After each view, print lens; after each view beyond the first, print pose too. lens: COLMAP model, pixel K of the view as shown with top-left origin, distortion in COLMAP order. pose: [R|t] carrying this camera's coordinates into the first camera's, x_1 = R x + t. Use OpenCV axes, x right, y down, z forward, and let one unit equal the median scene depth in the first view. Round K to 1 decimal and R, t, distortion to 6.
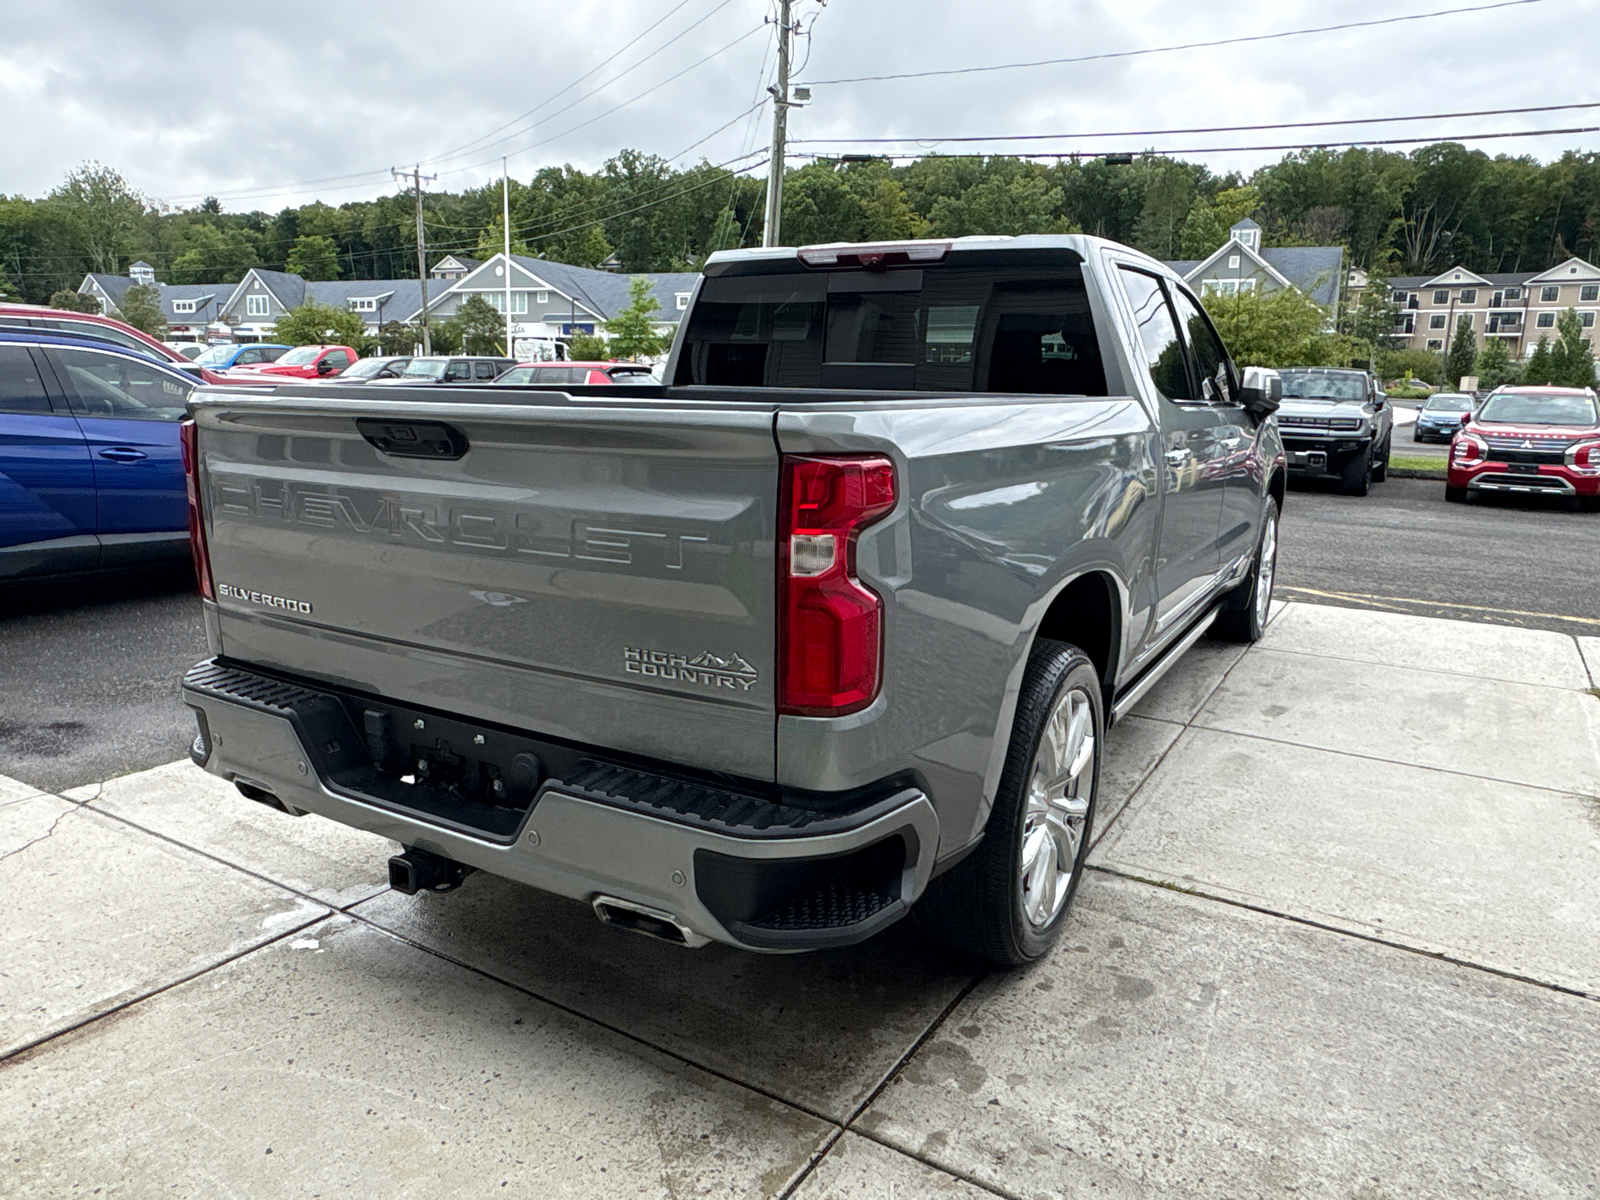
lens RADIAL K [[1085.9, 0, 796.1], [0, 1085.9, 595.7], [0, 0, 1]] dist [-0.003958, 0.005612]
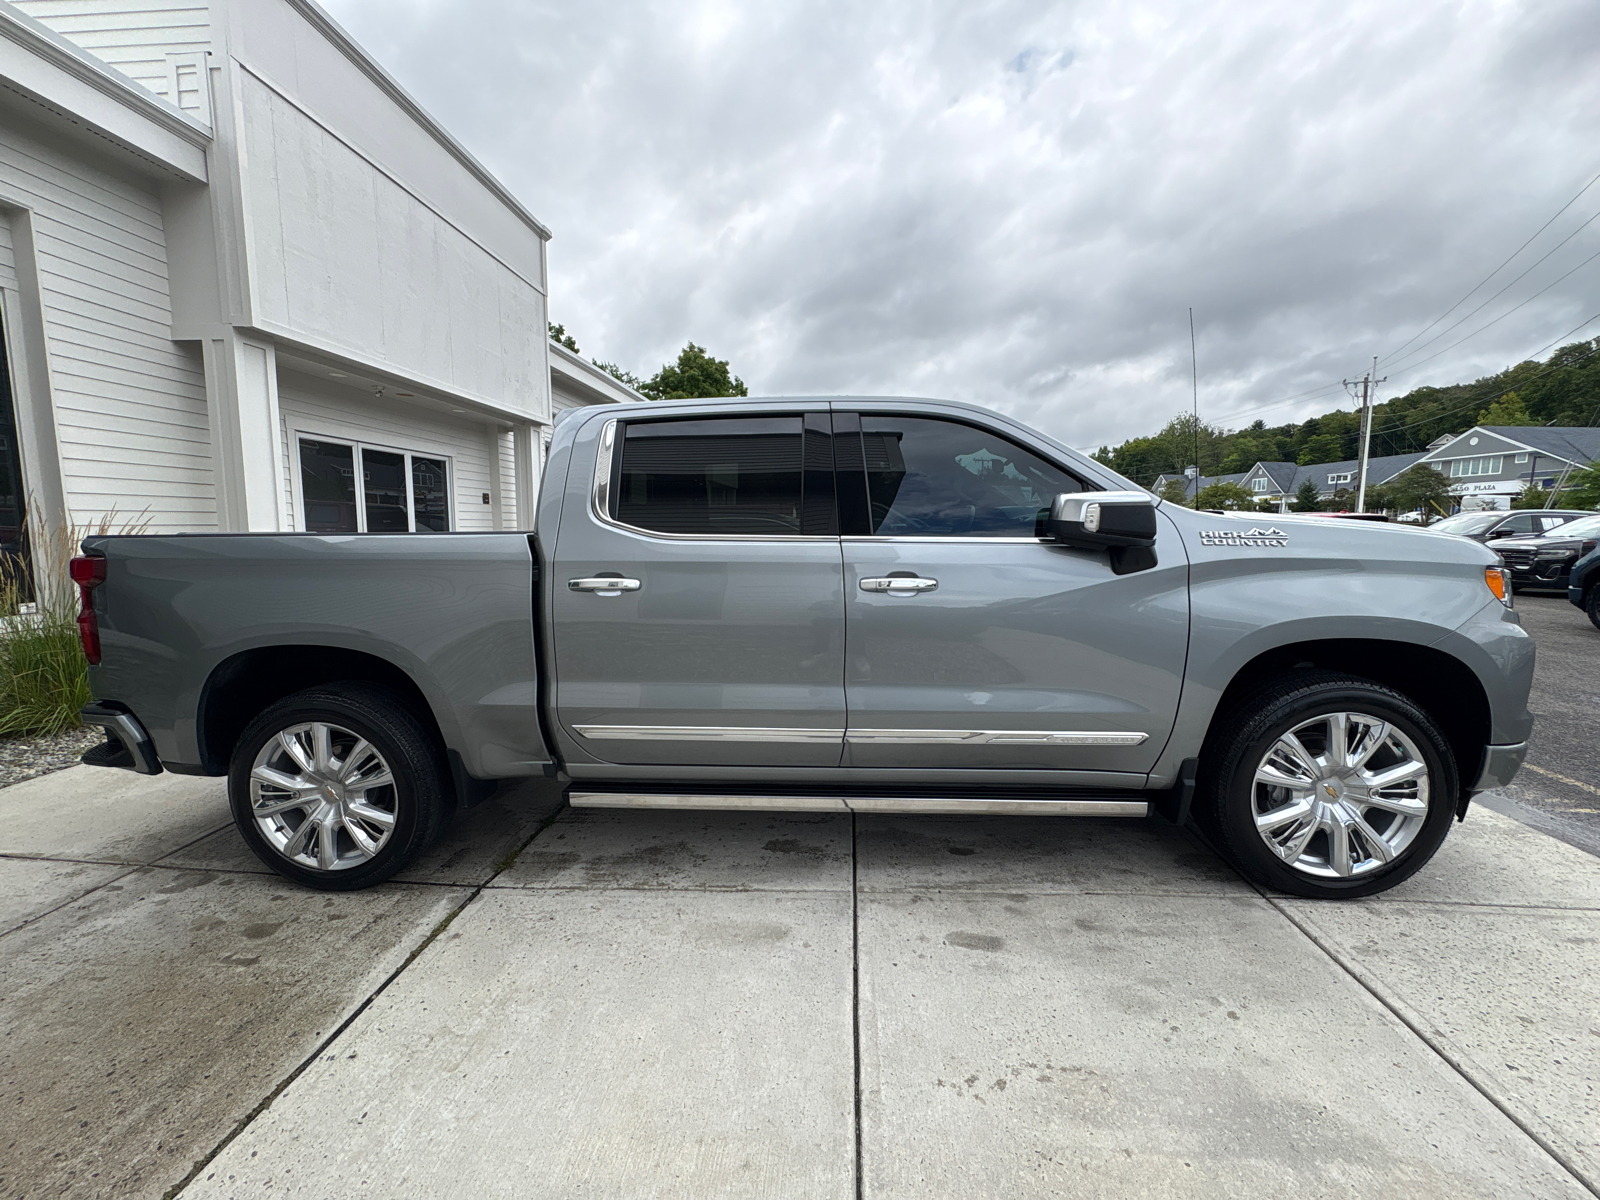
lens RADIAL K [[638.8, 0, 797.0], [0, 638.8, 597.6], [0, 0, 1]] dist [-0.000150, 0.000635]
pose [[0.452316, 0.076074, -0.888607, 0.180247], [-0.161283, 0.986905, 0.002394, -0.026162], [0.877154, 0.142234, 0.458662, 0.154722]]
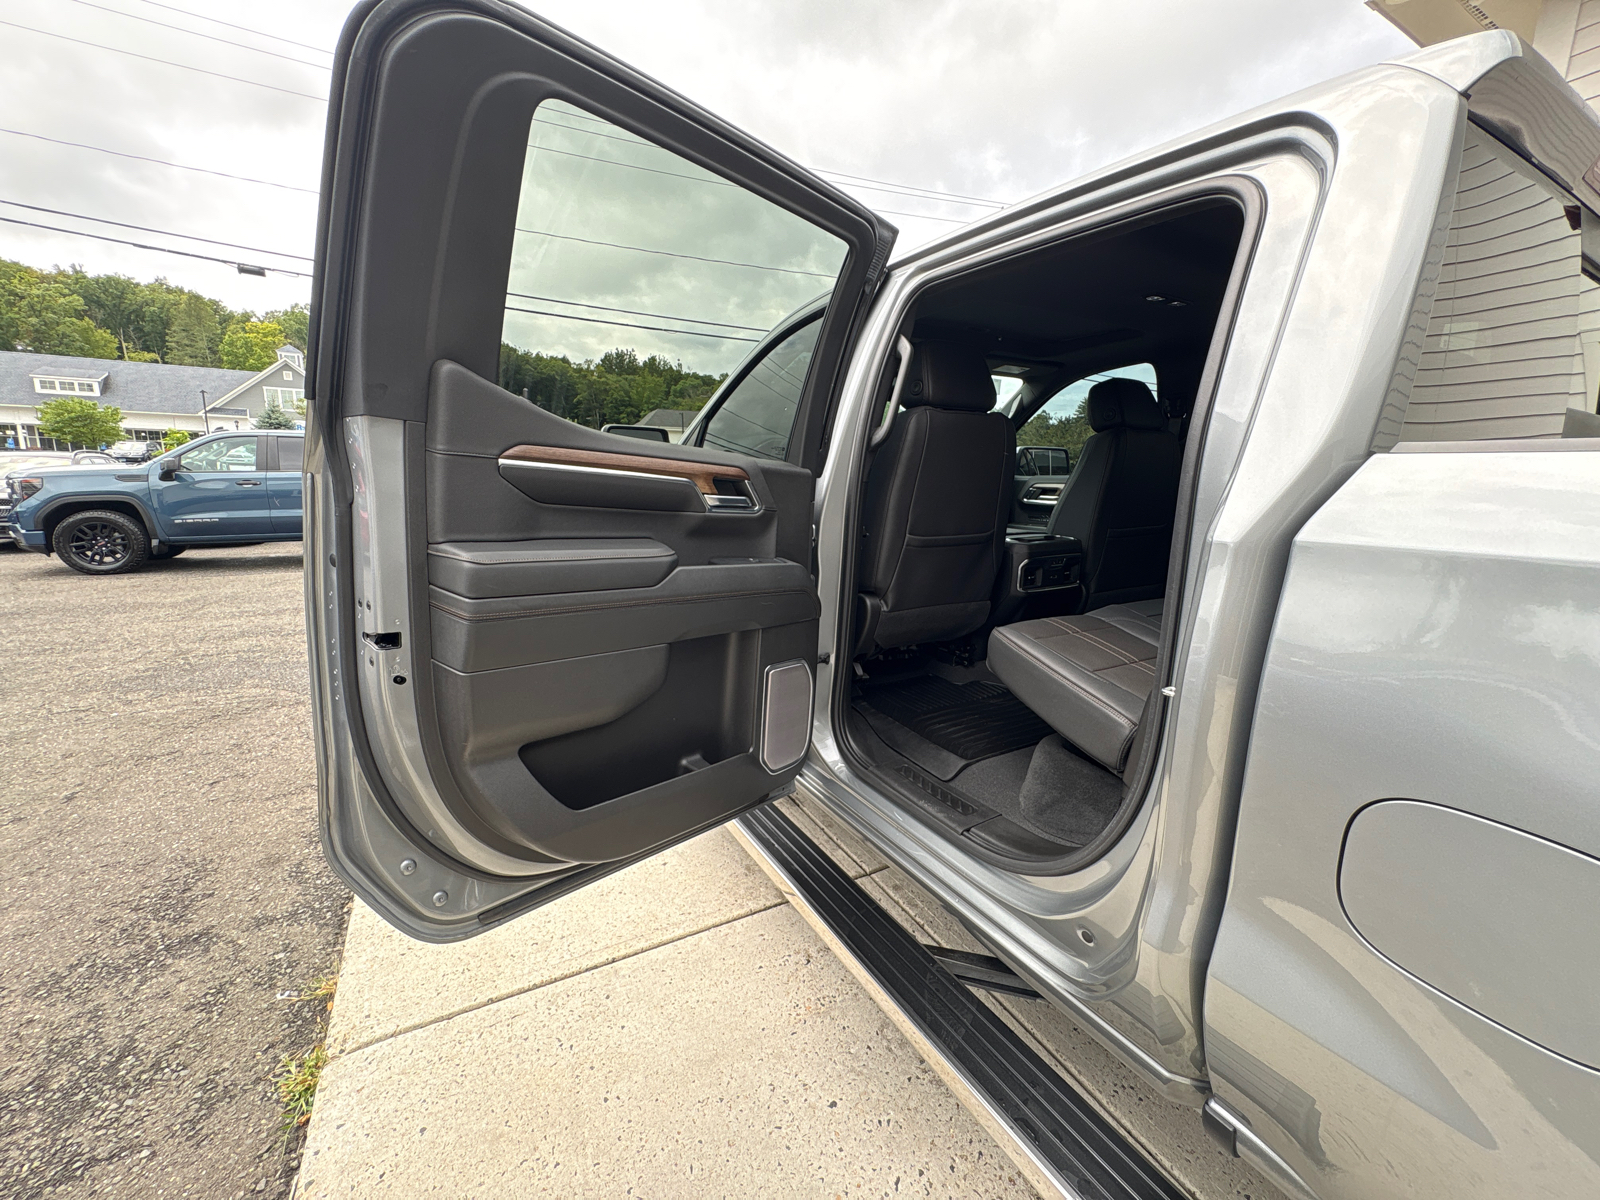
lens RADIAL K [[638.8, 0, 797.0], [0, 638.8, 597.6], [0, 0, 1]] dist [-0.000150, 0.000635]
pose [[0.493796, -0.175885, 0.851604, -0.071609], [0.165352, 0.980455, 0.106619, -0.041304], [-0.853712, 0.088166, 0.513228, 0.217405]]
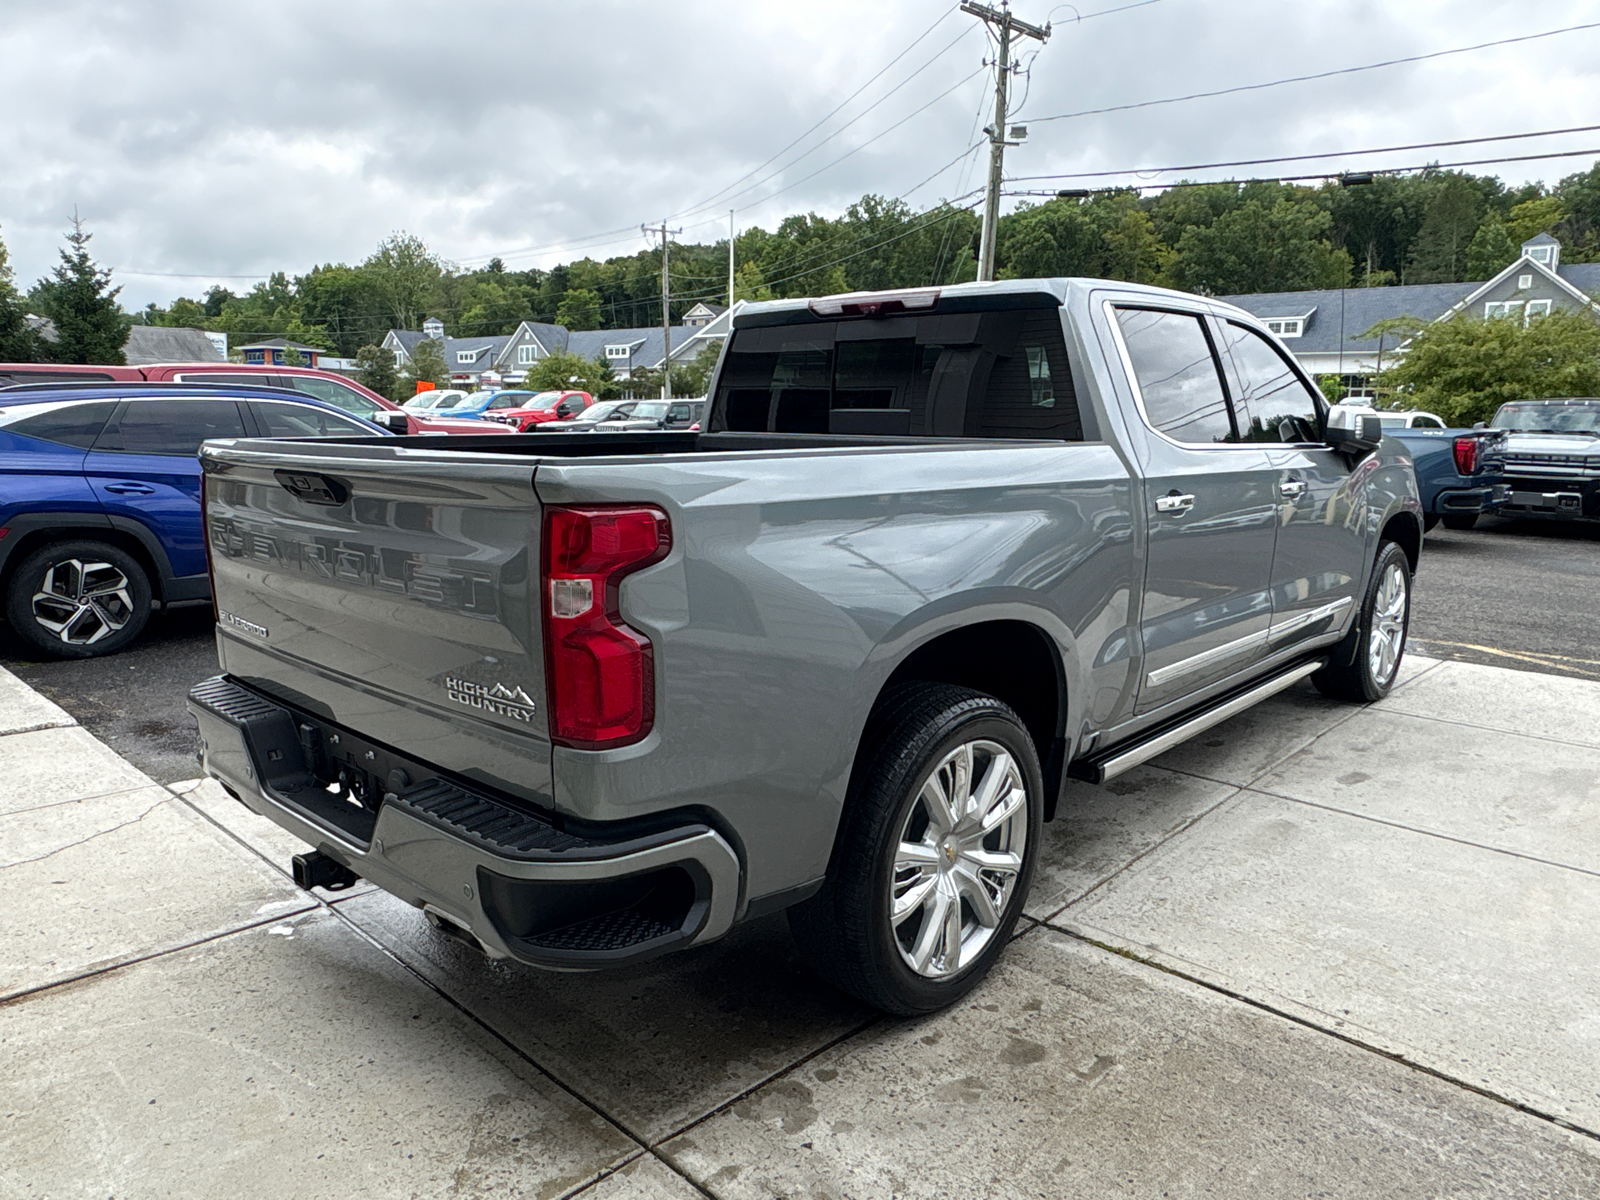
lens RADIAL K [[1085.9, 0, 796.1], [0, 1085.9, 595.7], [0, 0, 1]] dist [-0.003958, 0.005612]
pose [[0.976706, 0.023902, -0.213246, 0.040885], [-0.031137, 0.999045, -0.030637, -0.001215], [0.212310, 0.036564, 0.976518, -0.000292]]
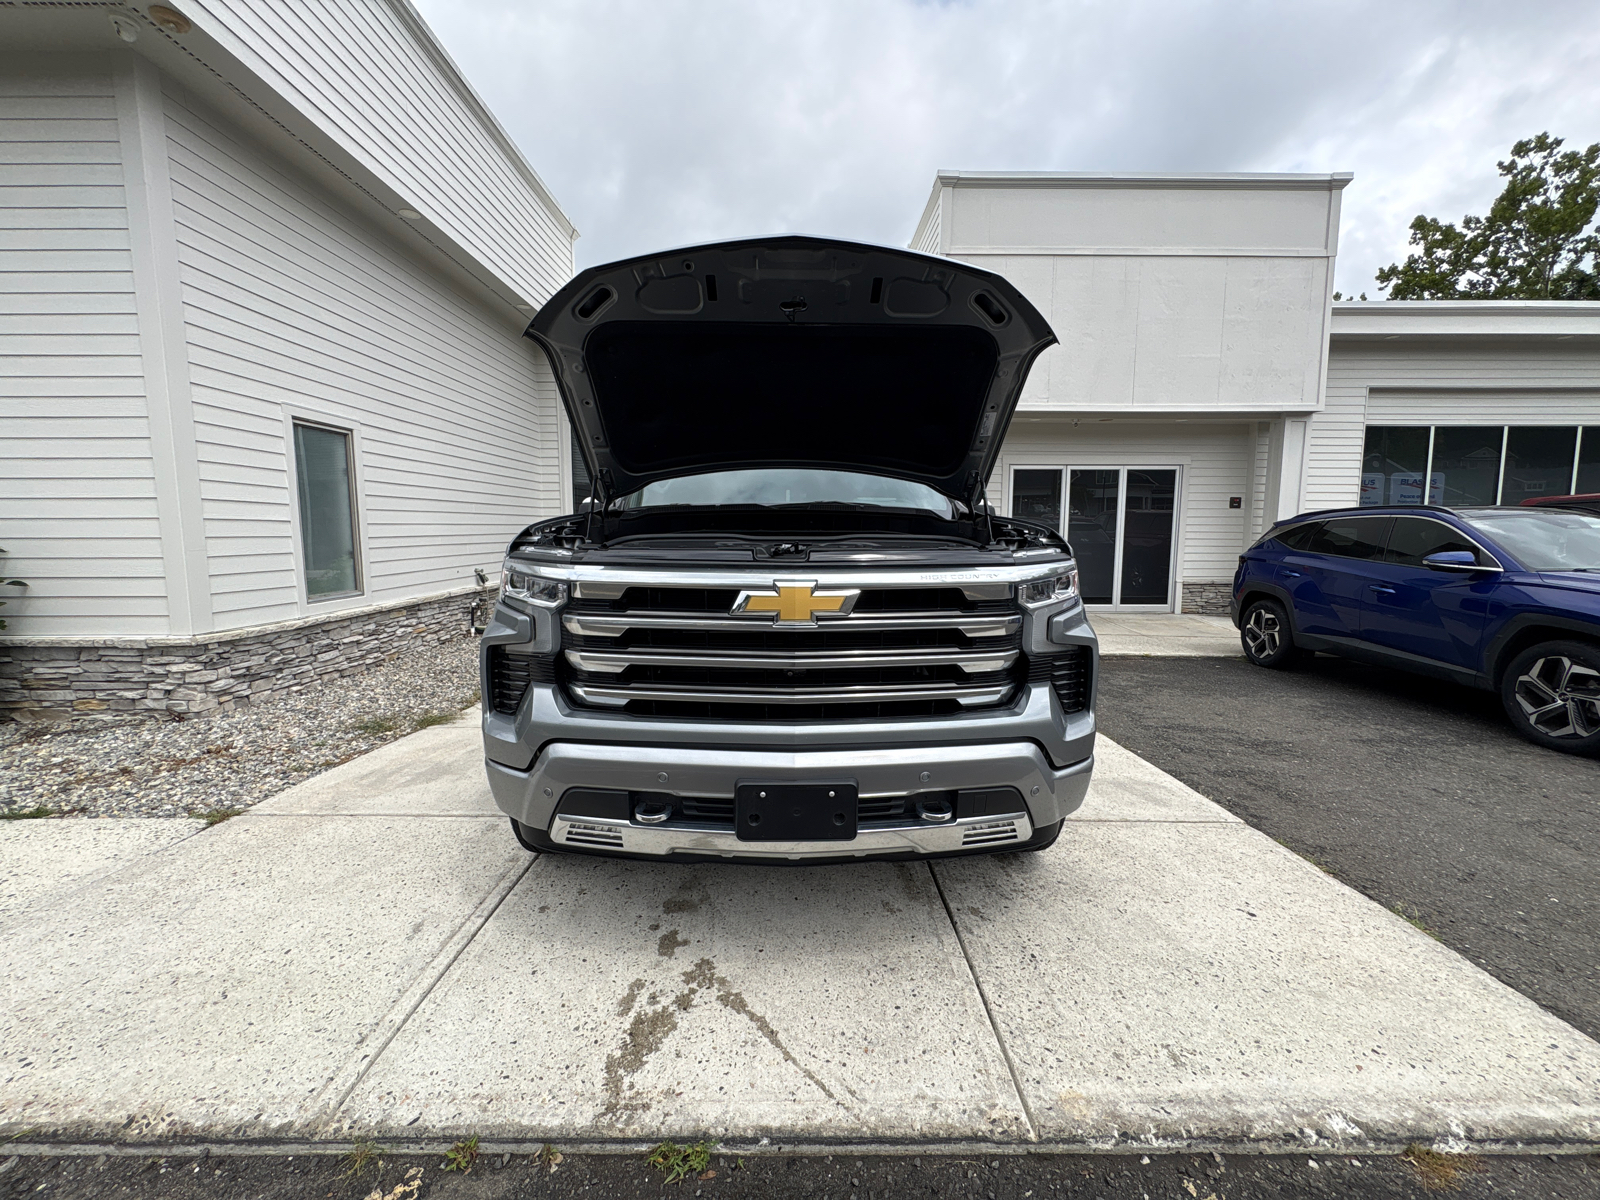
lens RADIAL K [[638.9, 0, 797.3], [0, 638.9, 599.7], [0, 0, 1]] dist [0.000956, 0.000408]
pose [[-0.851146, 0.026744, -0.524248, 0.150632], [-0.124715, 0.959803, 0.251445, -0.074761], [0.509899, 0.279398, -0.813597, 0.416864]]
